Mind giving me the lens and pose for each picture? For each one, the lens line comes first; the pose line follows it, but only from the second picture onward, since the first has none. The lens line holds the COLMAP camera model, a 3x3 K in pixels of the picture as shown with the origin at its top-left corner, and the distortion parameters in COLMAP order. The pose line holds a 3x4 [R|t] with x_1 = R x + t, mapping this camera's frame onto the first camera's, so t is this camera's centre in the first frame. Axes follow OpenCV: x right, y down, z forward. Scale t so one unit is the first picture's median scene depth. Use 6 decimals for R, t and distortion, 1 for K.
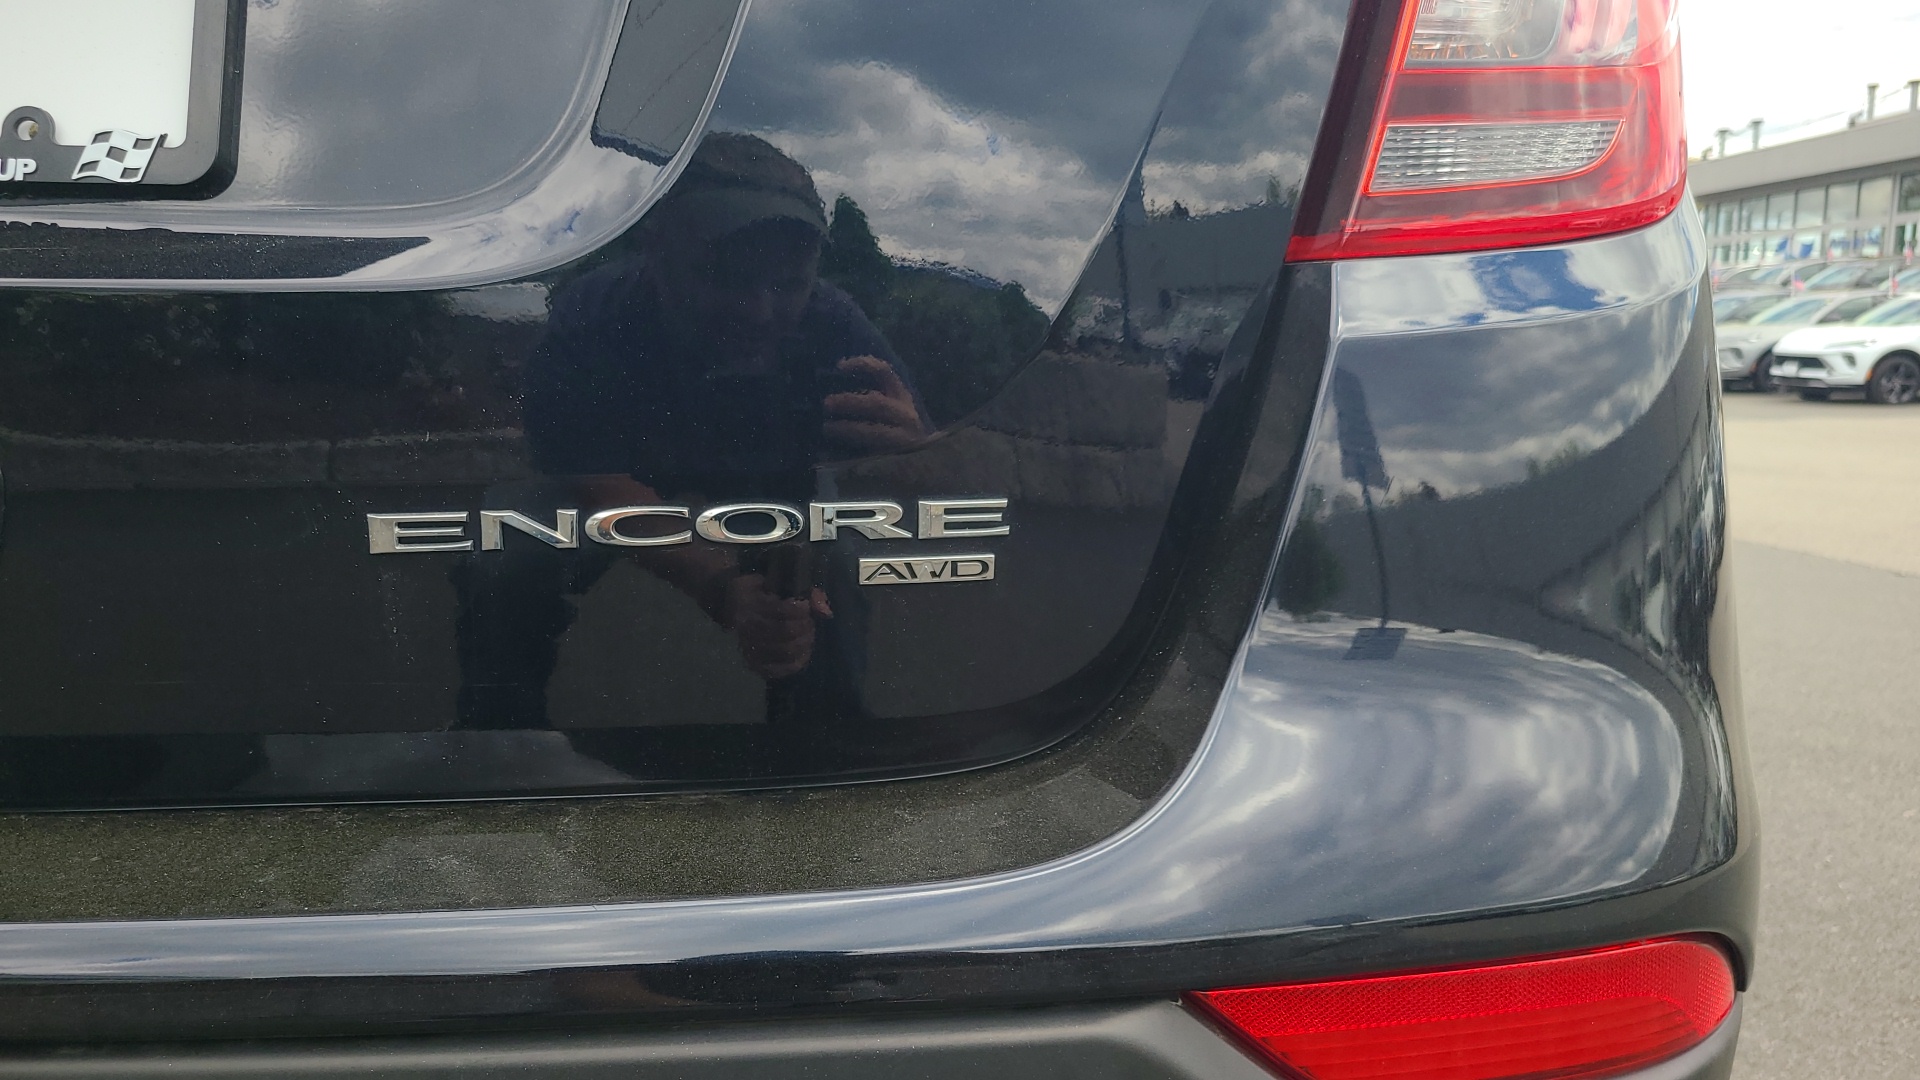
lens RADIAL K [[1425.1, 0, 962.7], [0, 1425.1, 528.5], [0, 0, 1]] dist [0.018772, 0.005331]
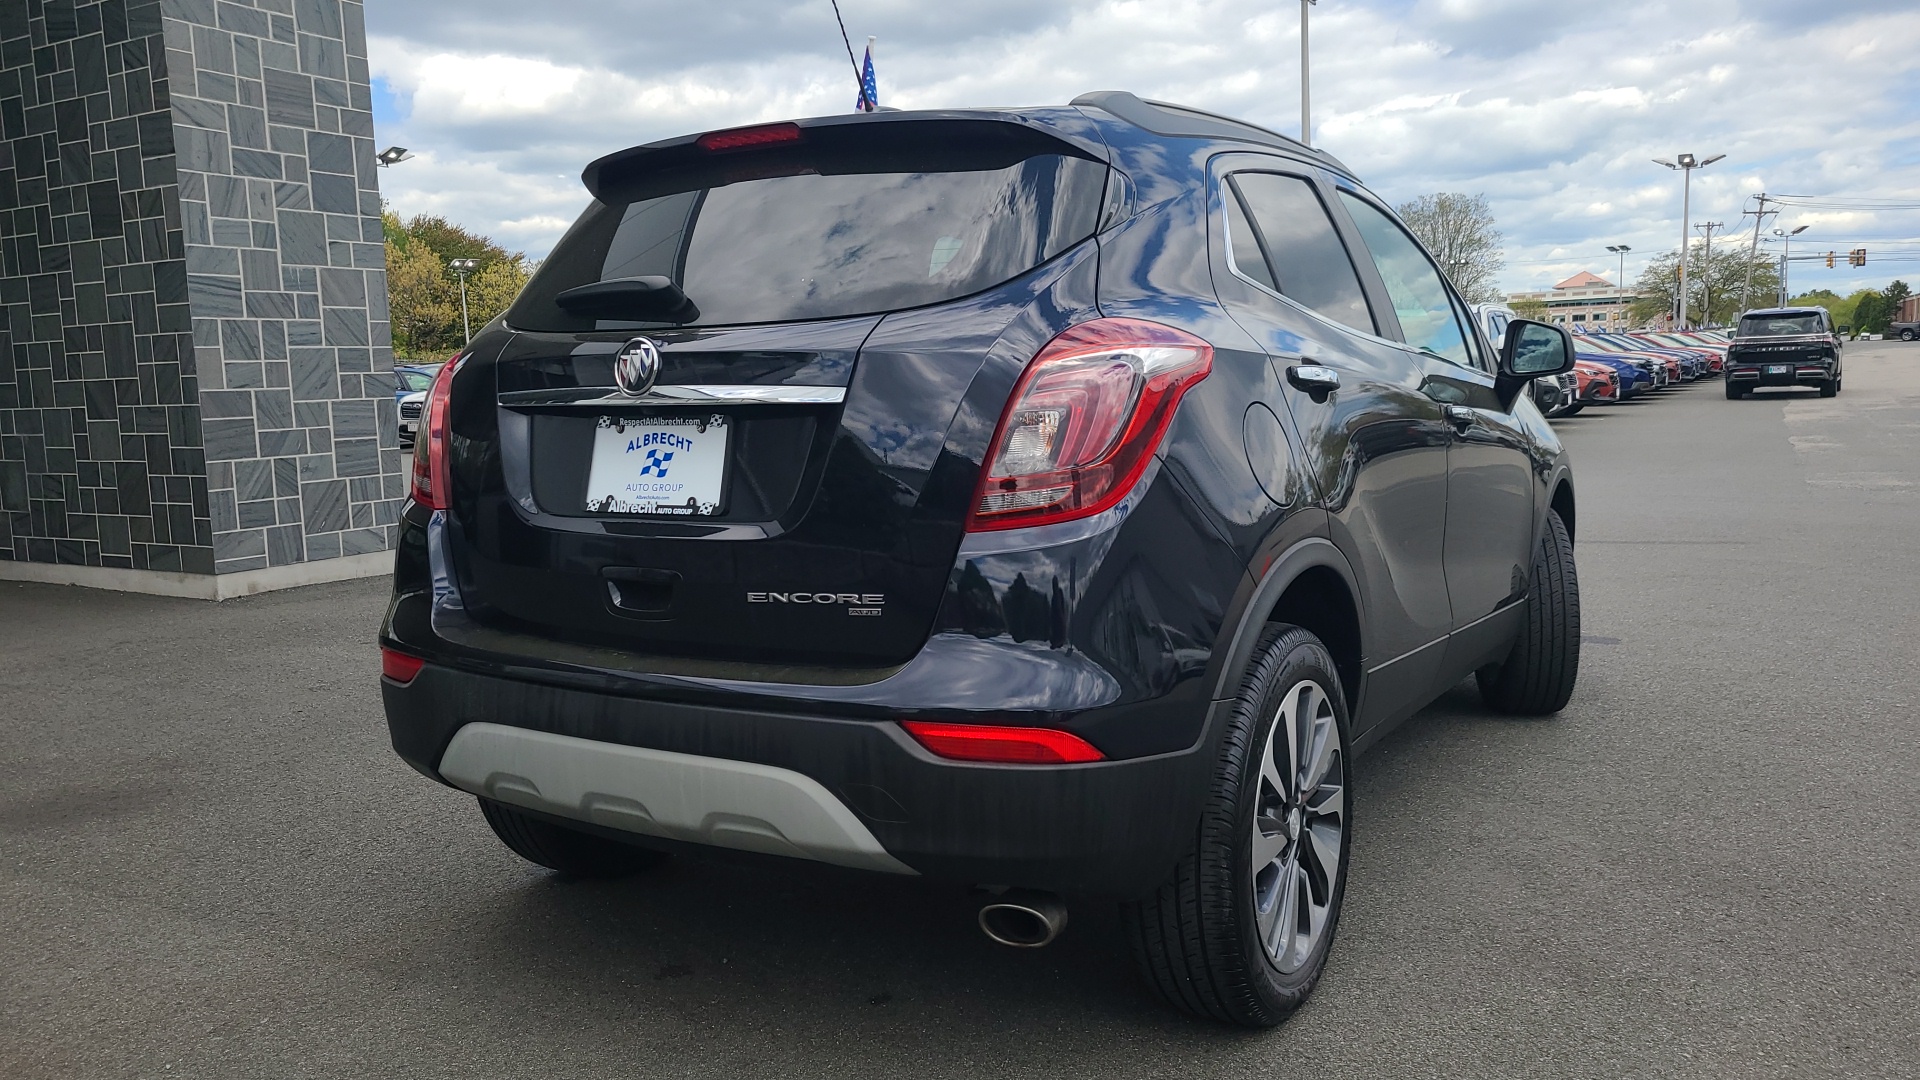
lens RADIAL K [[1425.1, 0, 952.6], [0, 1425.1, 545.2], [0, 0, 1]] dist [0.018772, 0.005331]
pose [[0.850331, 0.023504, -0.525724, 0.064500], [-0.024071, 0.999694, 0.005759, -0.005271], [0.525698, 0.007758, 0.850636, -0.063471]]
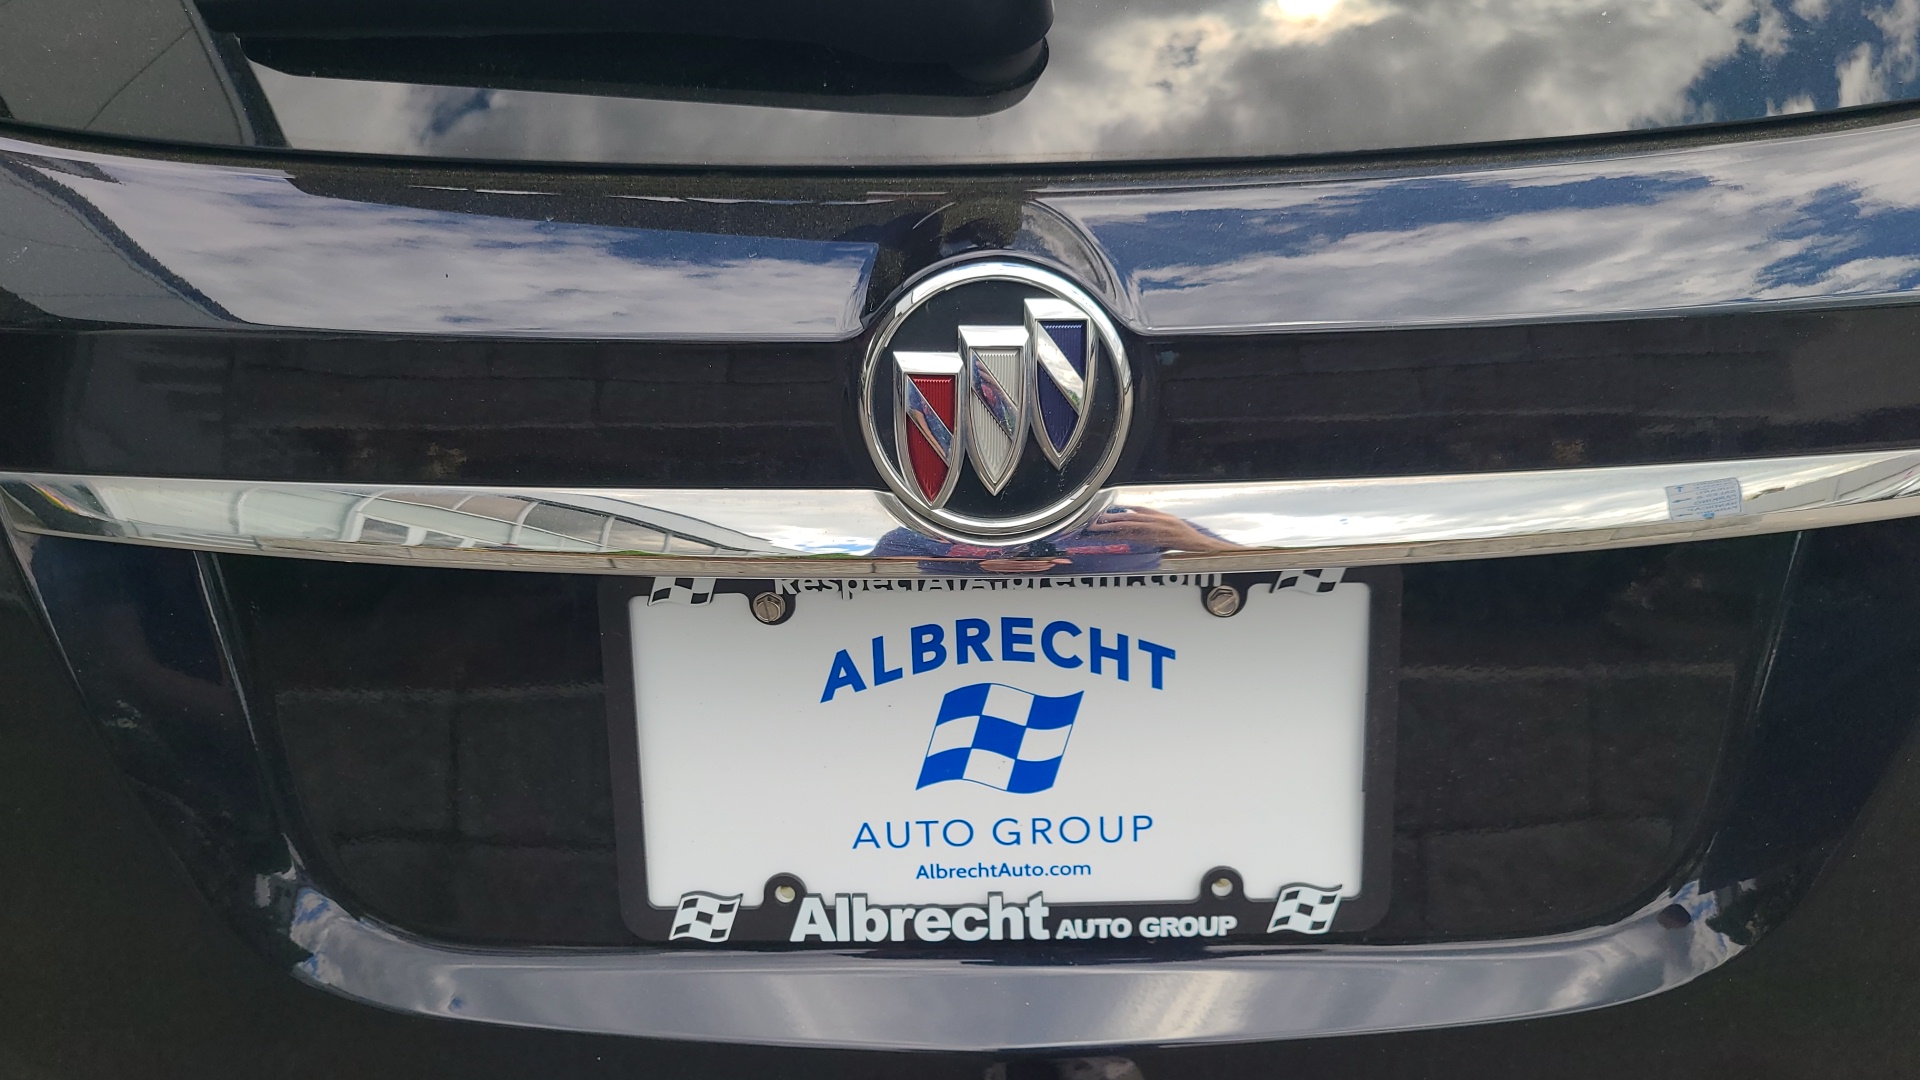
lens RADIAL K [[1425.1, 0, 959.3], [0, 1425.1, 534.0], [0, 0, 1]] dist [0.018772, 0.005331]
pose [[0.999212, -0.028734, -0.027398, -0.022679], [0.036137, 0.944025, 0.327888, -0.025292], [0.016443, -0.328619, 0.944319, 0.000980]]
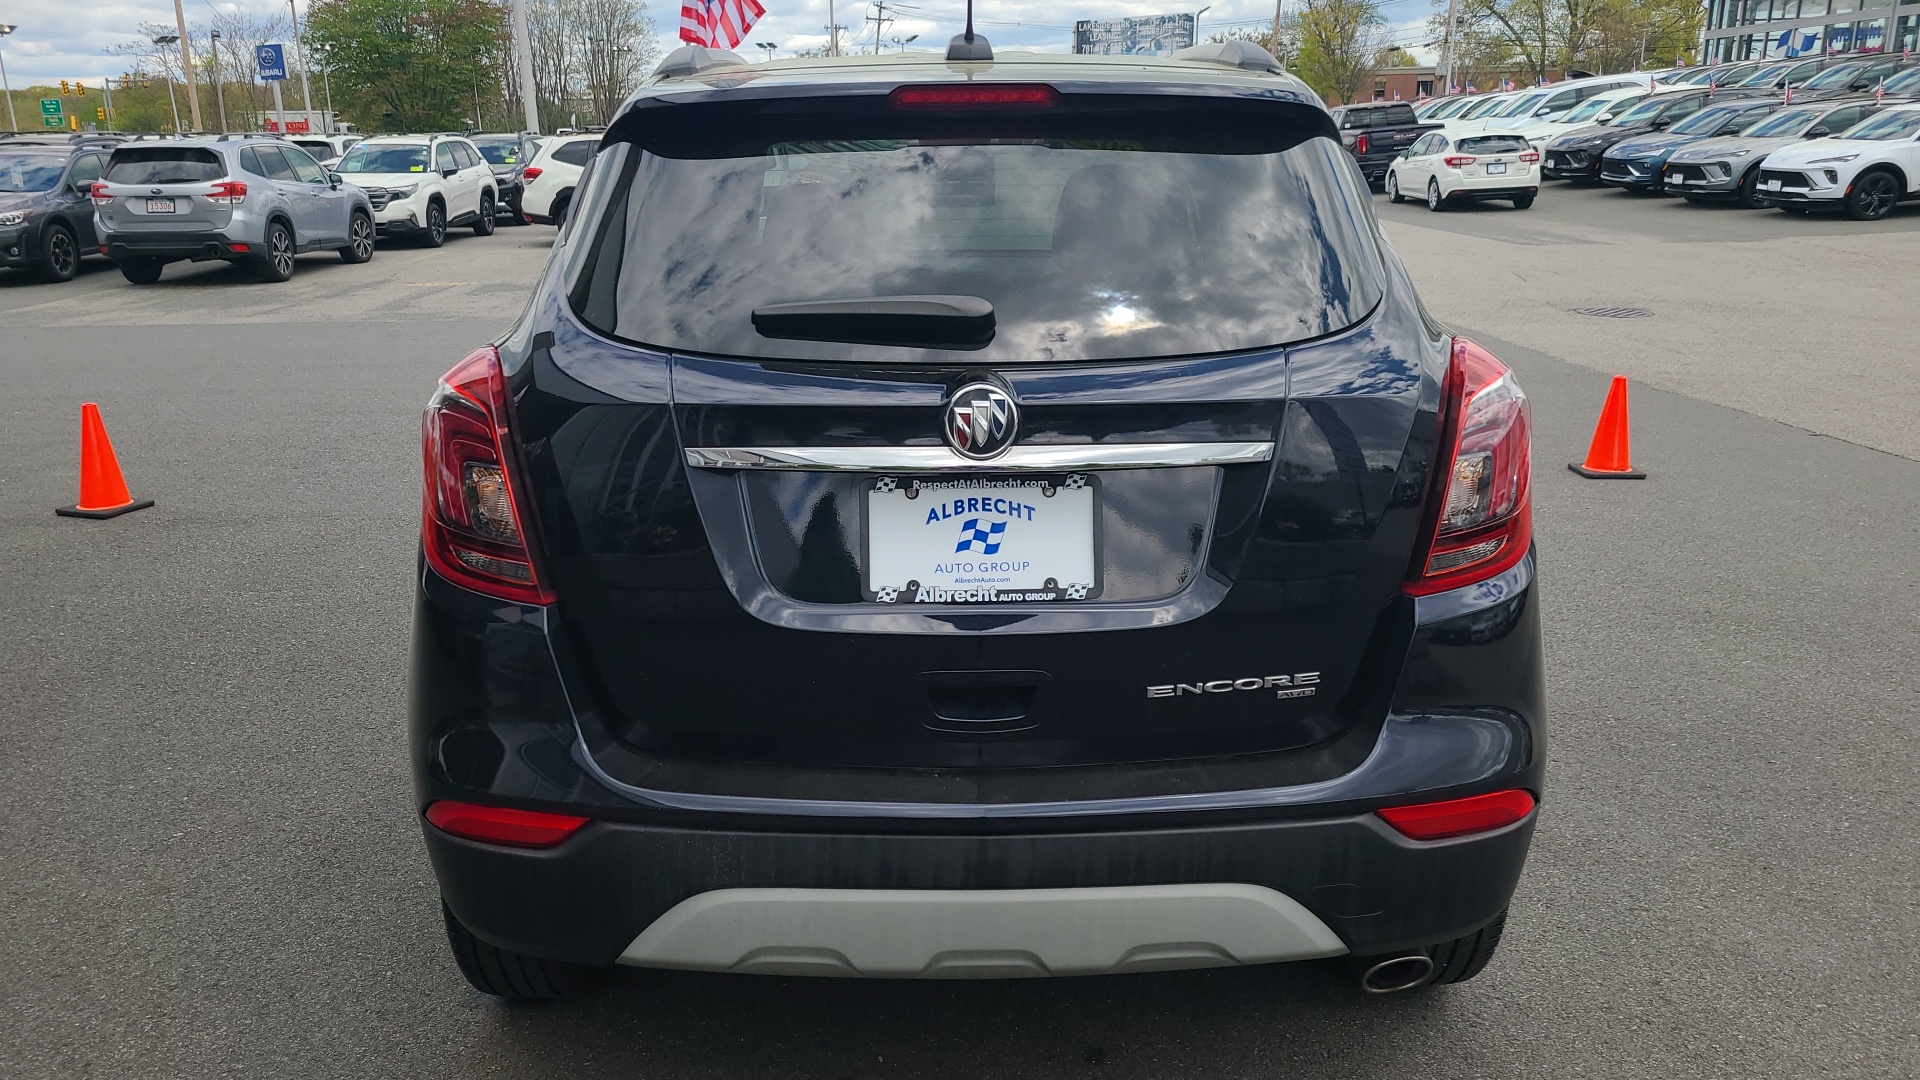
lens RADIAL K [[1425.1, 0, 949.9], [0, 1425.1, 551.7], [0, 0, 1]] dist [0.018772, 0.005331]
pose [[0.999630, -0.027067, -0.002871, -0.024691], [0.027188, 0.987912, 0.152615, -0.025145], [-0.001295, -0.152637, 0.988281, -0.069237]]
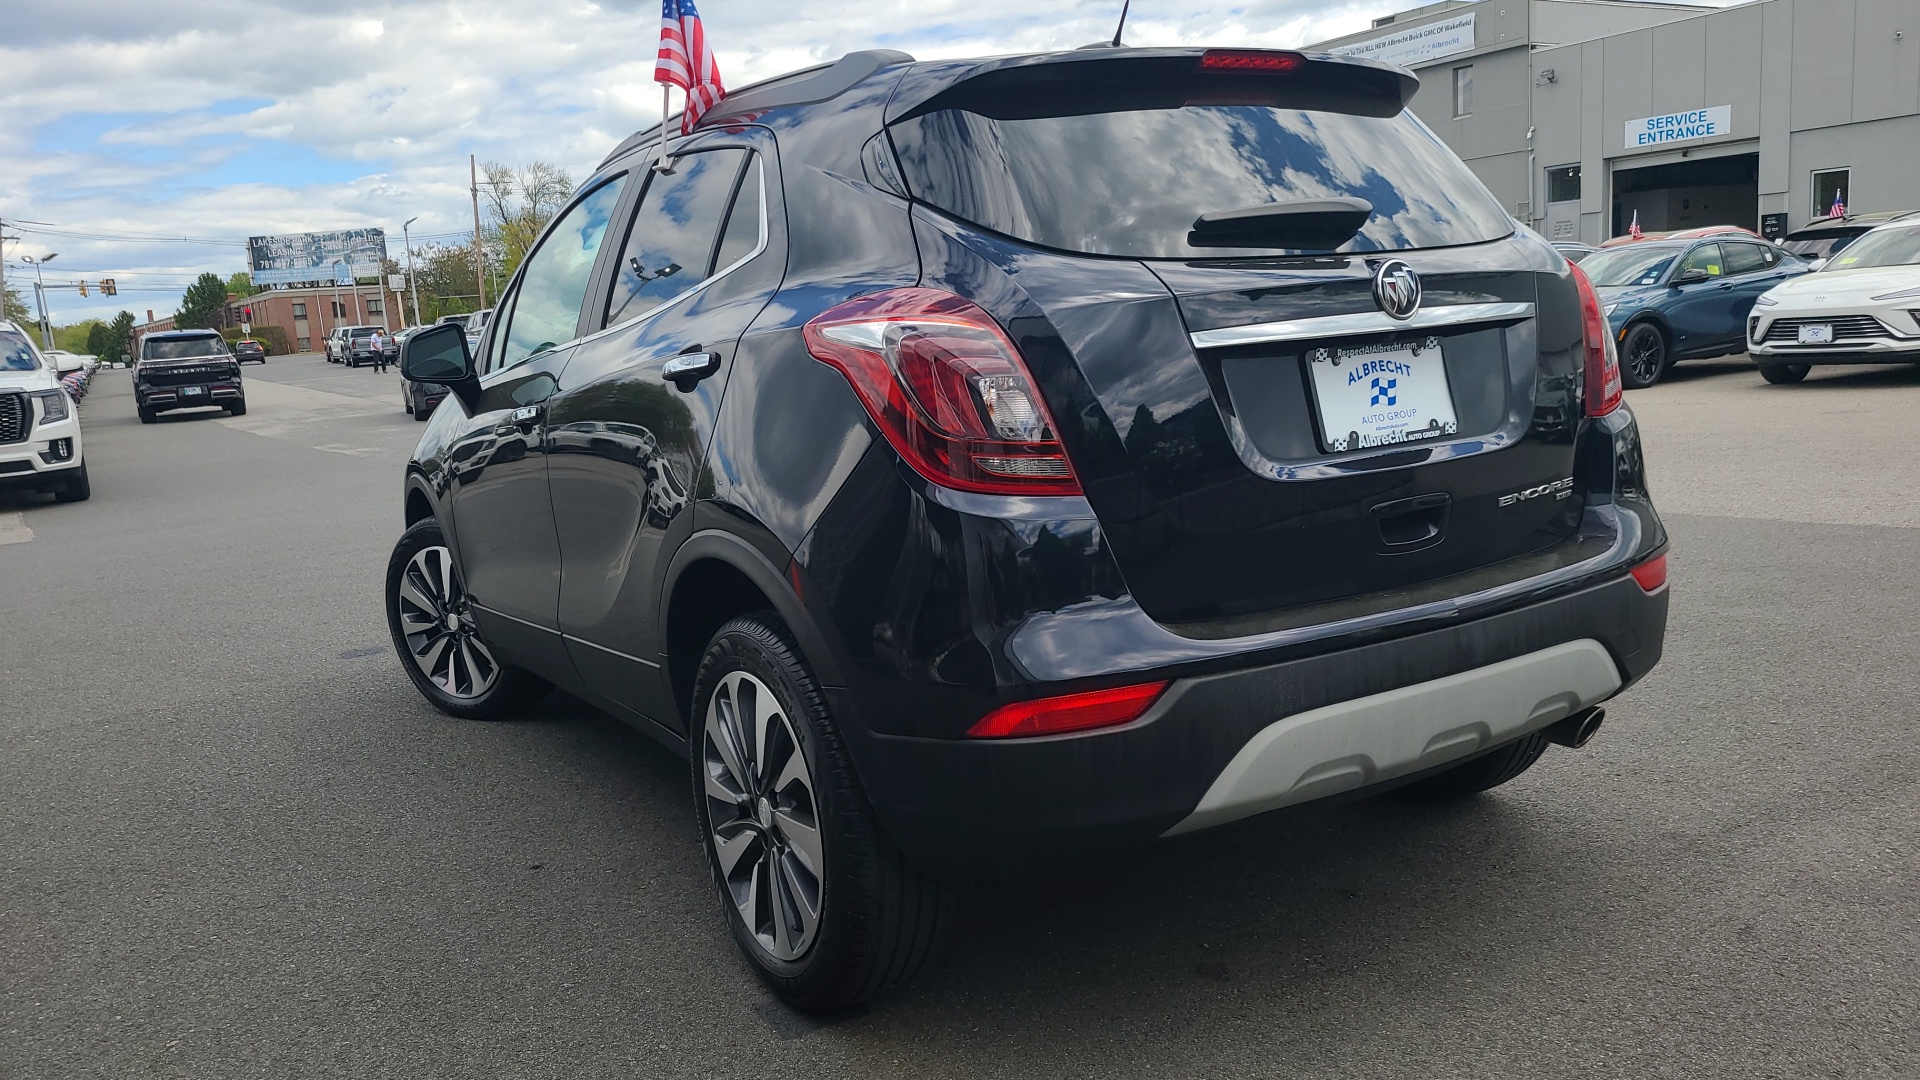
lens RADIAL K [[1425.1, 0, 964.6], [0, 1425.1, 553.7], [0, 0, 1]] dist [0.018772, 0.005331]
pose [[0.853674, -0.159464, 0.495794, -0.115179], [0.146588, 0.987055, 0.065069, -0.010588], [-0.499752, 0.017130, 0.865999, -0.058190]]
